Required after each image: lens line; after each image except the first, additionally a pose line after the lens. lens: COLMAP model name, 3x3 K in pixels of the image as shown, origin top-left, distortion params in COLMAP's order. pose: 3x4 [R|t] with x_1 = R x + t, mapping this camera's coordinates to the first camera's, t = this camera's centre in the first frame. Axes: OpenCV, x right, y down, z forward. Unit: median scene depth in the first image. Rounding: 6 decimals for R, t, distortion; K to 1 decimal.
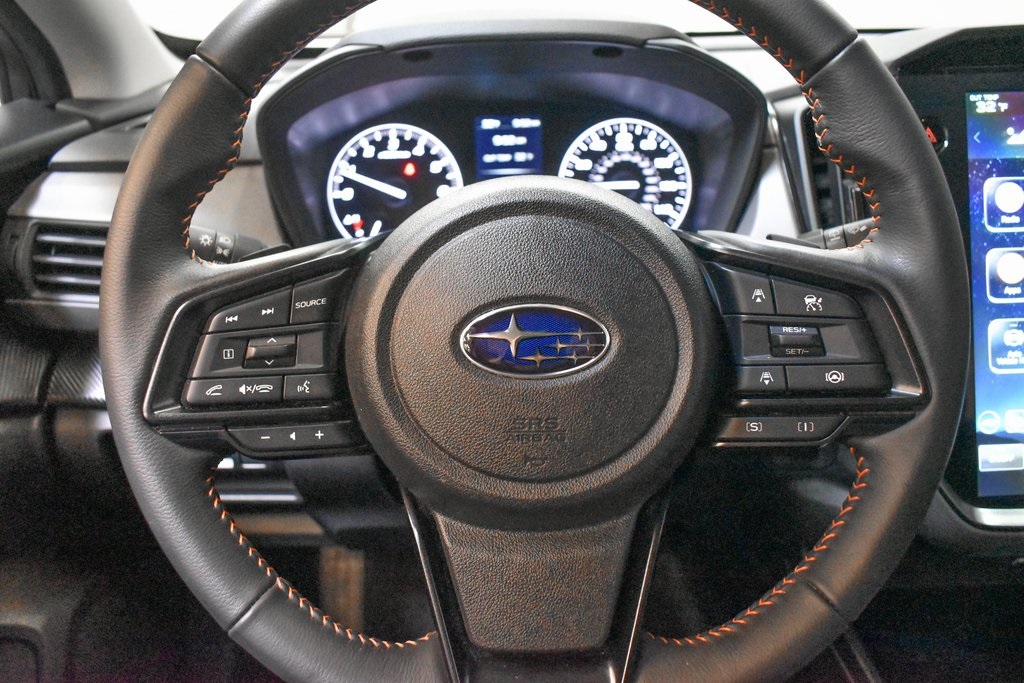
lens RADIAL K [[768.9, 0, 509.0], [0, 768.9, 322.1], [0, 0, 1]] dist [-0.011480, 0.010295]
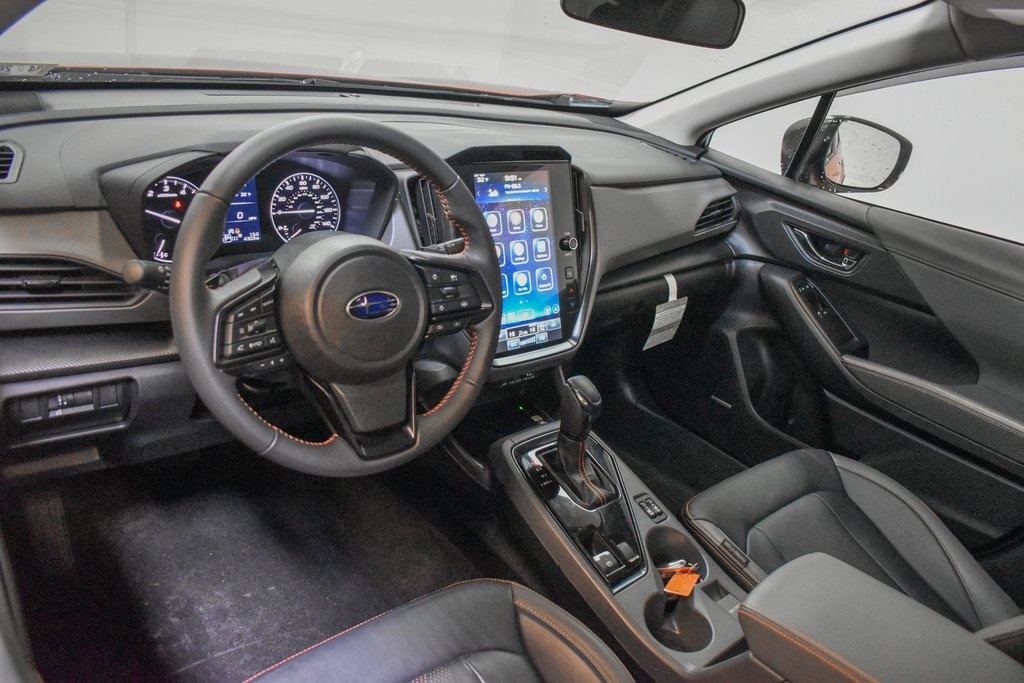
lens RADIAL K [[768.9, 0, 499.2], [0, 768.9, 313.0], [0, 0, 1]] dist [-0.011480, 0.010295]
pose [[0.769704, -0.108016, 0.629197, -0.633262], [0.067733, 0.993837, 0.087756, -0.073328], [-0.634798, -0.024929, 0.772276, -0.619502]]
